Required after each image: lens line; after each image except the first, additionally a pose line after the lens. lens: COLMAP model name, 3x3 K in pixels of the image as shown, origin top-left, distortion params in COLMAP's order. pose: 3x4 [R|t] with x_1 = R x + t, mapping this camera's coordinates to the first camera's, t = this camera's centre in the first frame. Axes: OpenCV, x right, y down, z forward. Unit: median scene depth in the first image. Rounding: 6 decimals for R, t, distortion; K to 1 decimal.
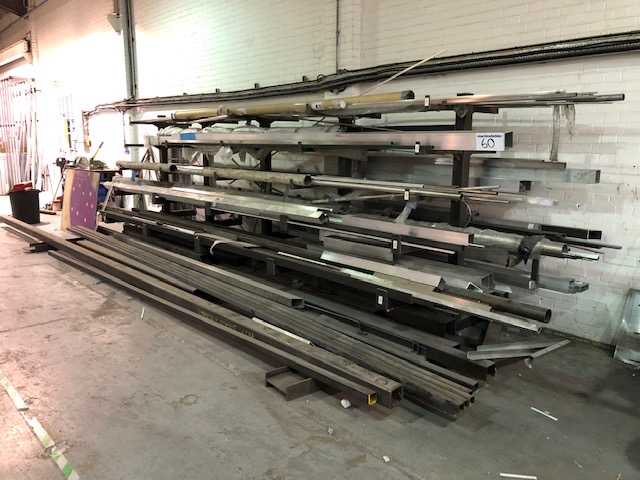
lens RADIAL K [[523.1, 0, 323.1], [0, 523.1, 242.2], [0, 0, 1]] dist [0.021486, 0.005366]
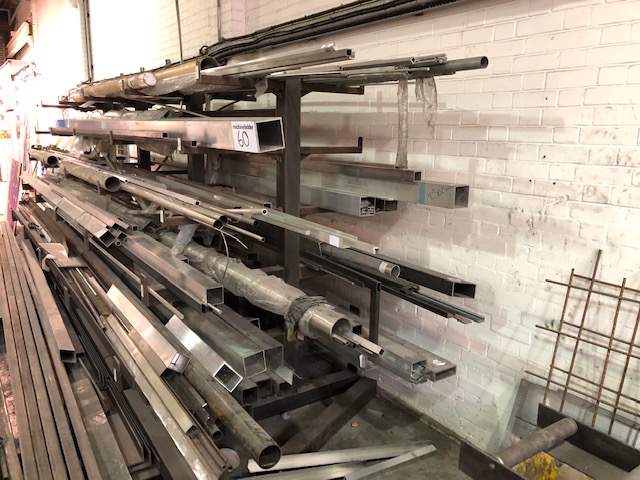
lens RADIAL K [[523.1, 0, 317.4], [0, 523.1, 237.8], [0, 0, 1]] dist [0.021486, 0.005366]
pose [[0.990449, 0.040240, -0.131880, 0.407686], [-0.038430, 0.999129, 0.016238, -0.074957], [0.132418, -0.011015, 0.991133, 0.353269]]
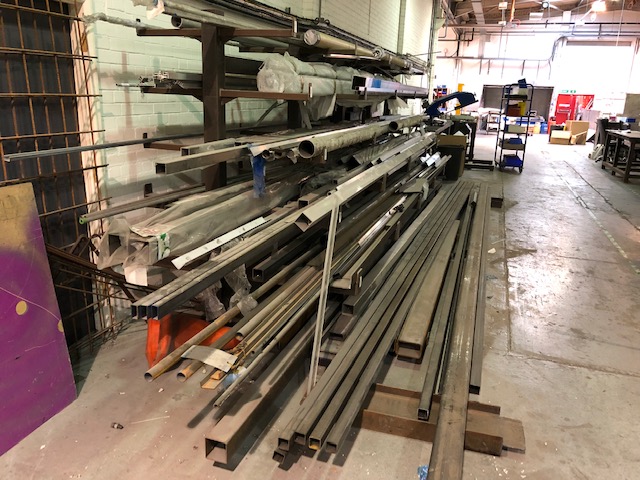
lens RADIAL K [[523.1, 0, 320.3], [0, 523.1, 241.0], [0, 0, 1]] dist [0.021486, 0.005366]
pose [[-0.490598, -0.257940, 0.832335, -1.407211], [0.129994, 0.922832, 0.362606, -0.437003], [-0.861635, 0.286092, -0.419209, 2.284975]]
